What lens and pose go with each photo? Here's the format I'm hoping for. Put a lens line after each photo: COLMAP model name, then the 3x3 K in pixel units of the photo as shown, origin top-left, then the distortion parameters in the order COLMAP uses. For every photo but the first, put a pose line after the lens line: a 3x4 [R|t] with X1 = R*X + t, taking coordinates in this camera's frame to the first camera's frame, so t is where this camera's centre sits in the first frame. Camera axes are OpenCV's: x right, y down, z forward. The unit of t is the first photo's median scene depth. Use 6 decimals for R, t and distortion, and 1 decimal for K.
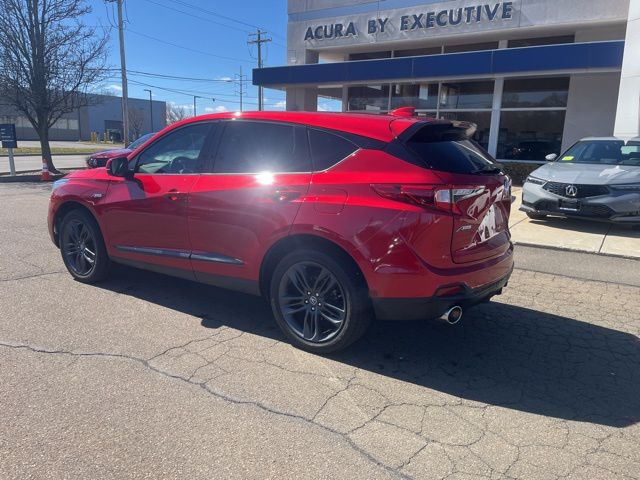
lens RADIAL K [[481.2, 0, 320.4], [0, 481.2, 240.0], [0, 0, 1]] dist [0.073770, -0.089690]
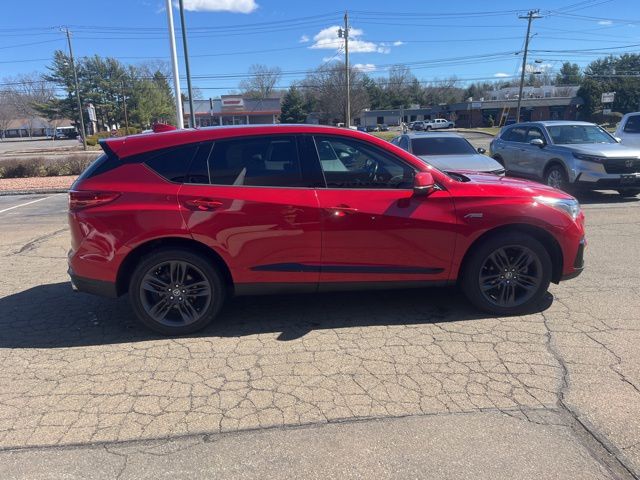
lens RADIAL K [[481.2, 0, 318.5], [0, 481.2, 242.9], [0, 0, 1]] dist [0.073770, -0.089690]
pose [[-0.775843, 0.148969, -0.613087, 0.465428], [-0.113257, 0.923058, 0.367608, -0.345294], [0.620677, 0.354643, -0.699277, 1.552424]]
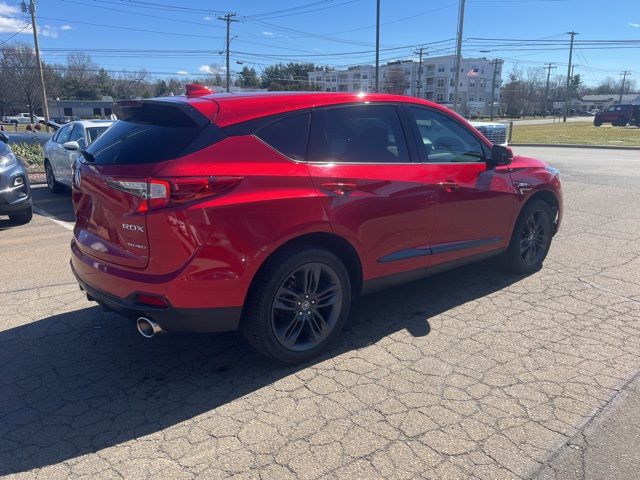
lens RADIAL K [[481.2, 0, 318.0], [0, 481.2, 238.7], [0, 0, 1]] dist [0.073770, -0.089690]
pose [[-0.281298, 0.214745, -0.935284, 0.701177], [-0.192848, 0.942105, 0.274312, -0.207835], [0.940043, 0.257531, -0.223599, 1.039184]]
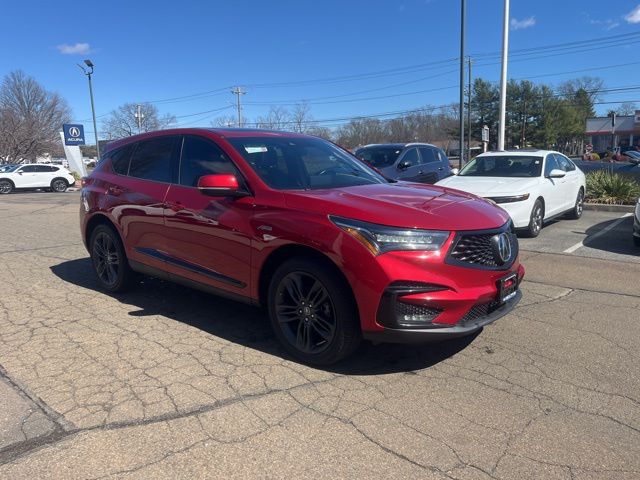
lens RADIAL K [[481.2, 0, 320.2], [0, 481.2, 232.7], [0, 0, 1]] dist [0.073770, -0.089690]
pose [[-0.992673, -0.024995, 0.118218, -0.342478], [0.018137, 0.936466, 0.350289, -0.351536], [-0.119462, 0.349867, -0.929151, 1.748737]]
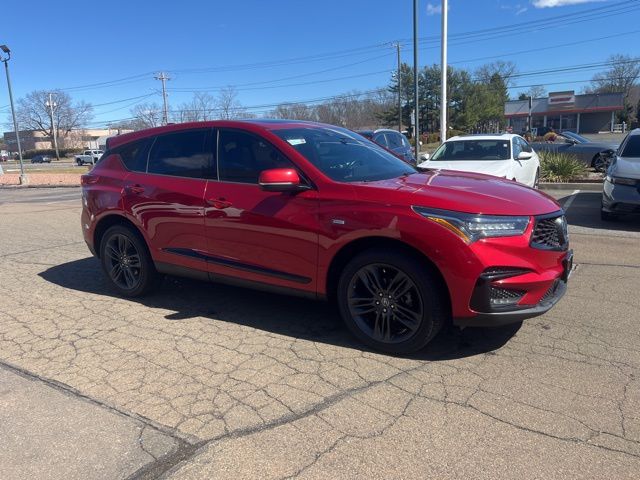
lens RADIAL K [[481.2, 0, 322.5], [0, 481.2, 238.8], [0, 0, 1]] dist [0.073770, -0.089690]
pose [[-0.999367, 0.024628, -0.025664, -0.159228], [0.012714, 0.921182, 0.388924, -0.360673], [0.033220, 0.388352, -0.920912, 1.752304]]
